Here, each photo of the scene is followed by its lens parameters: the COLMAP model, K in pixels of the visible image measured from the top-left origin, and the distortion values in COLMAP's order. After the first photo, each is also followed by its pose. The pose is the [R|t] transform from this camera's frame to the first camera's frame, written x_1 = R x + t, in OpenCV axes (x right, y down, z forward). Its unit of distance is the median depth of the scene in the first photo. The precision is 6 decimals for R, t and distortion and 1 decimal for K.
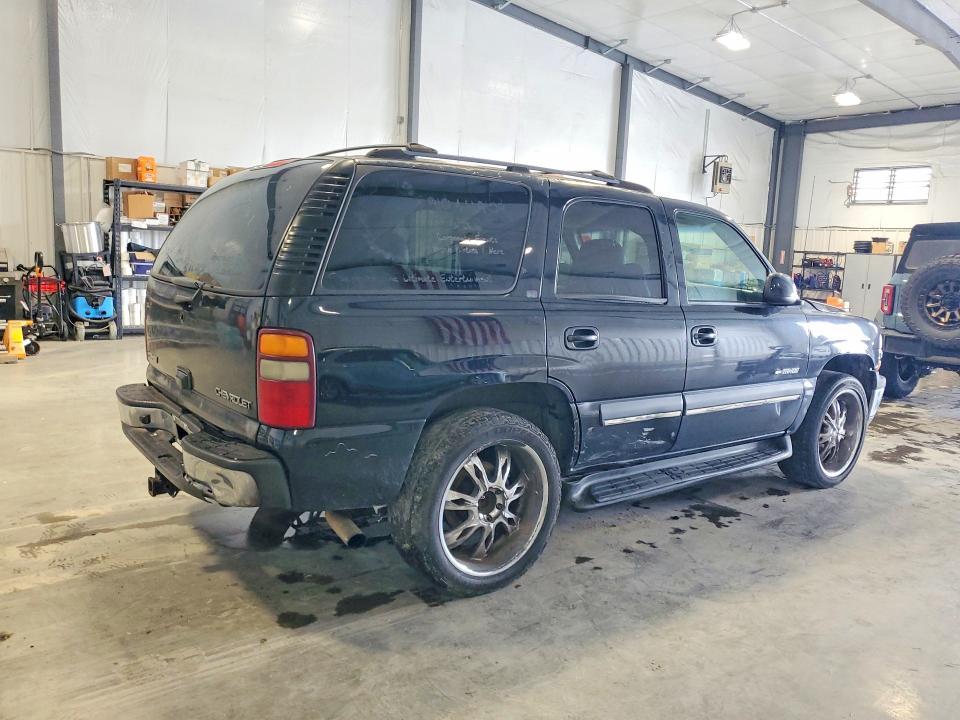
lens RADIAL K [[742.7, 0, 492.8], [0, 742.7, 359.8], [0, 0, 1]] dist [0.012514, 0.001846]
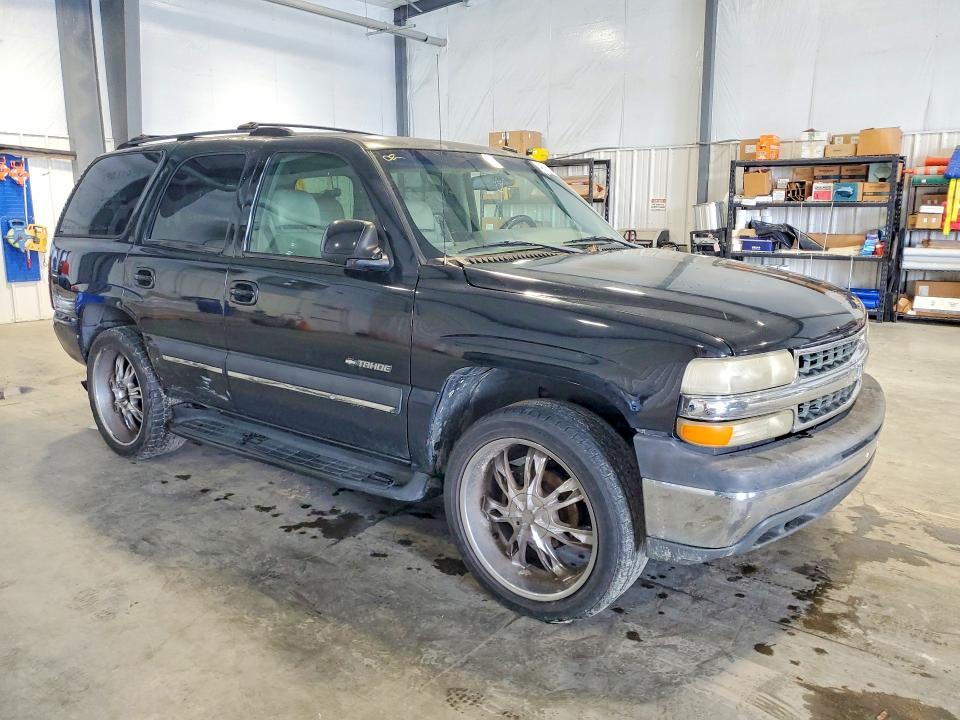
lens RADIAL K [[742.7, 0, 492.8], [0, 742.7, 359.8], [0, 0, 1]] dist [0.012514, 0.001846]
pose [[0.257729, 0.143152, -0.955554, 1.152833], [-0.131641, 0.984945, 0.112049, -0.086247], [0.957208, 0.096911, 0.272693, 0.992901]]
